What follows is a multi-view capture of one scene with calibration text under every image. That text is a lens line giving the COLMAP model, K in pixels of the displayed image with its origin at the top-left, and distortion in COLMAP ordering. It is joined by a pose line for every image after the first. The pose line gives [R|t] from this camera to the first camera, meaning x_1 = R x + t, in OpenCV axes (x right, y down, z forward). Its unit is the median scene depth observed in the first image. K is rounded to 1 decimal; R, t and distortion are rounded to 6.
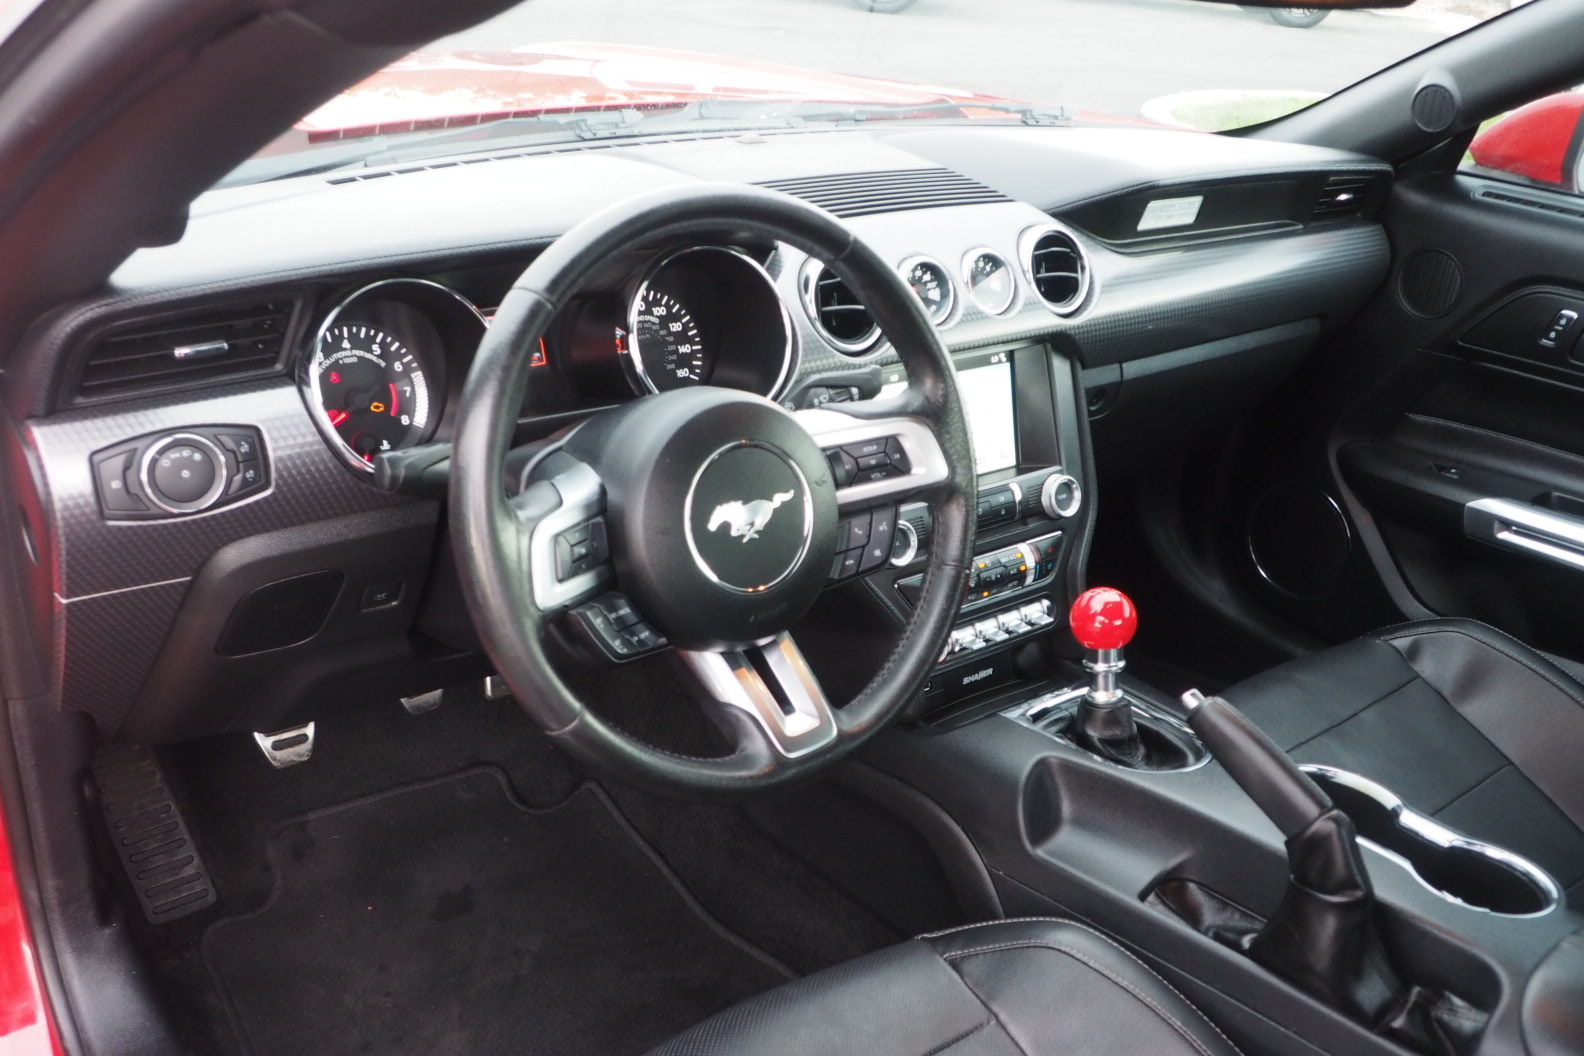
lens RADIAL K [[1345.4, 0, 788.1], [0, 1345.4, 508.7], [0, 0, 1]] dist [0.001550, 0.006569]
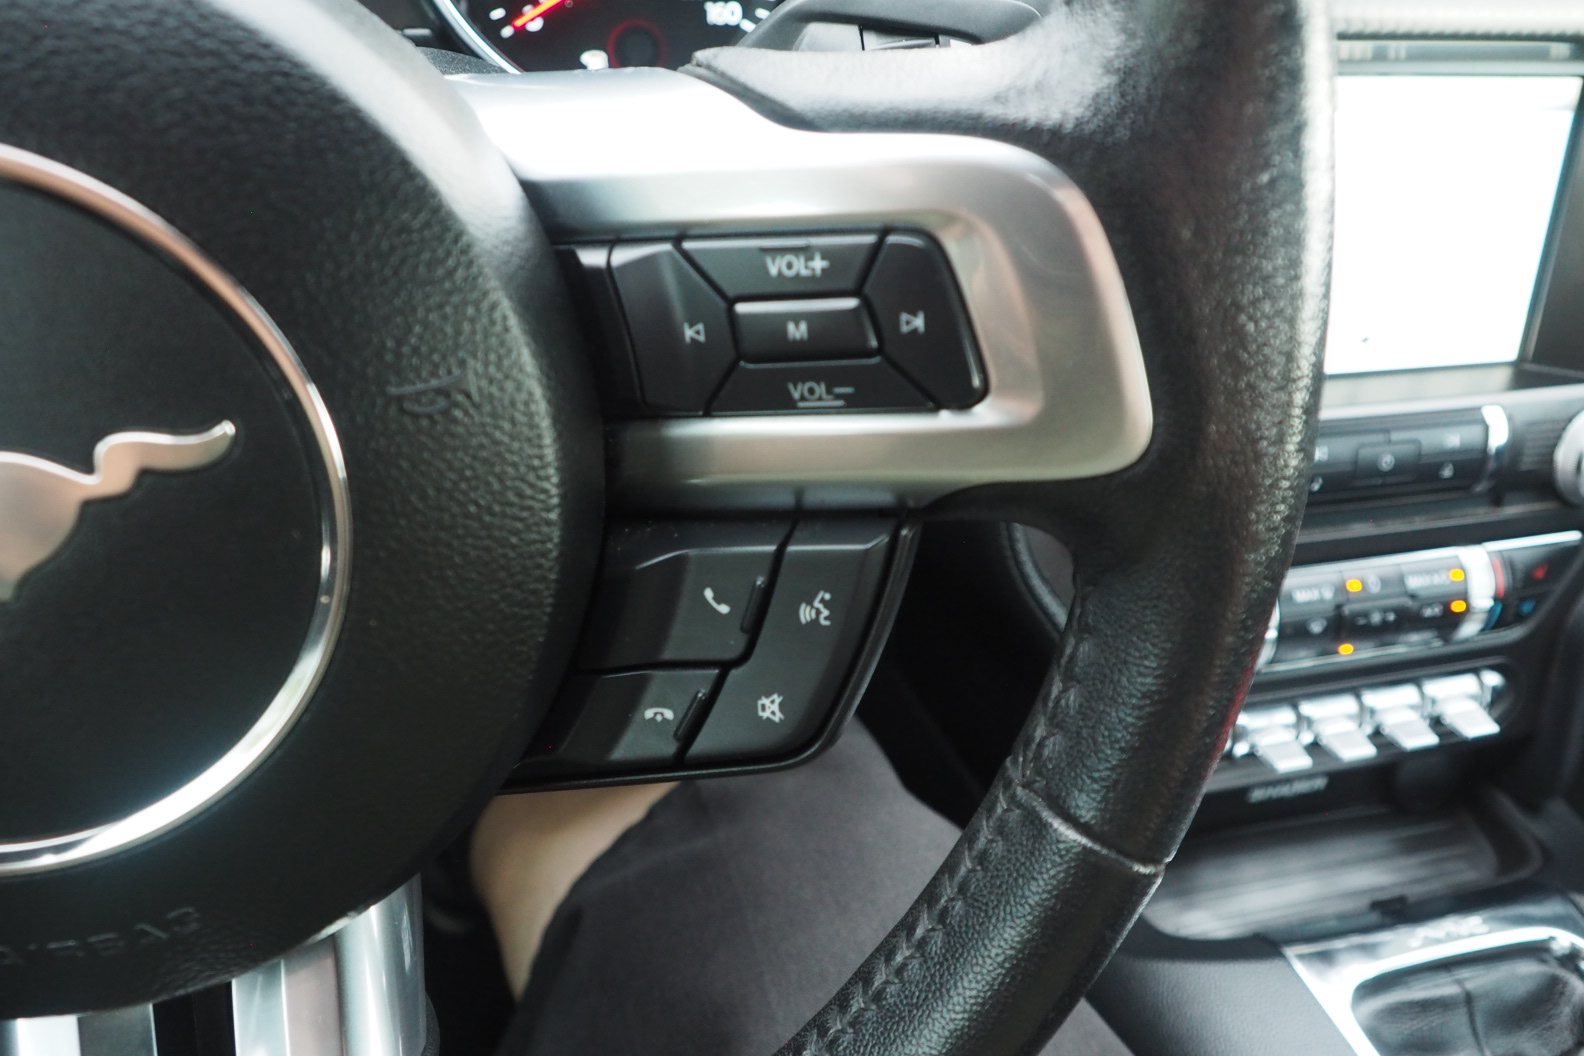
lens RADIAL K [[1145.0, 0, 837.3], [0, 1145.0, 524.5], [0, 0, 1]] dist [-0.034068, 0.001210]
pose [[0.920113, 0.239748, -0.309698, 0.106253], [-0.165212, 0.954543, 0.248097, -0.041218], [0.355101, -0.177112, 0.917897, 0.654944]]
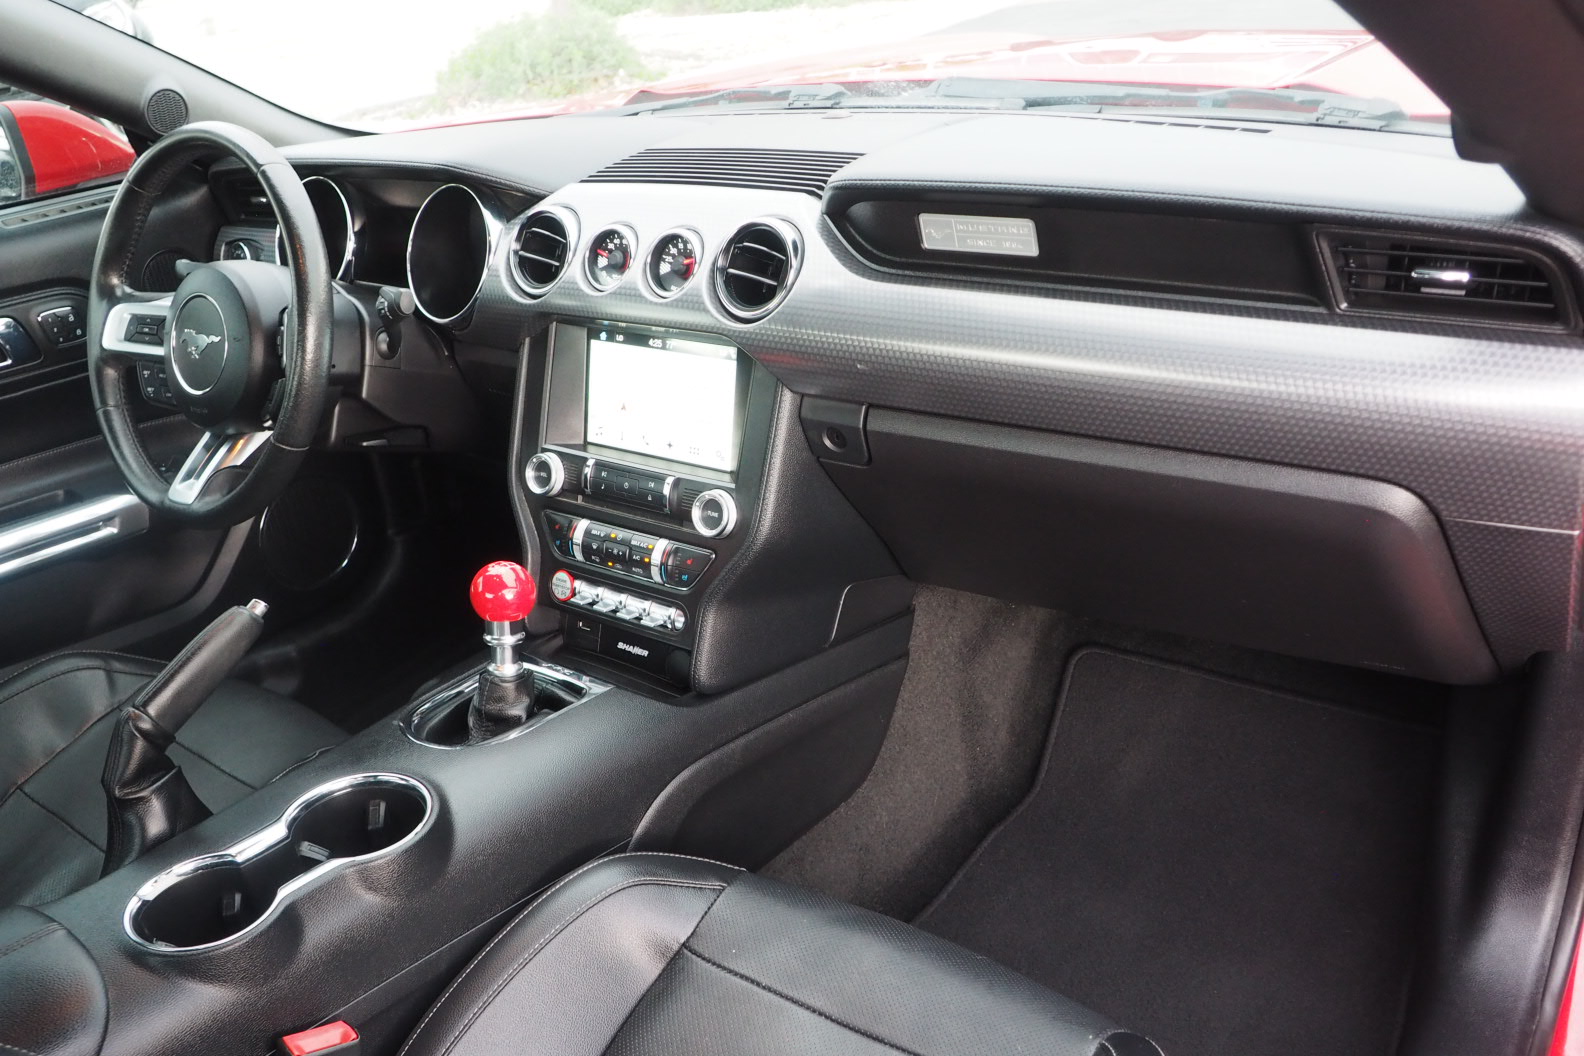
lens RADIAL K [[1296.2, 0, 792.0], [0, 1296.2, 528.0], [0, 0, 1]] dist [-0.000314, 0.000123]
pose [[0.271744, 0.317685, -0.908423, 1.144235], [-0.288714, 0.927376, 0.237947, -0.252598], [0.918041, 0.197613, 0.343729, 0.835692]]
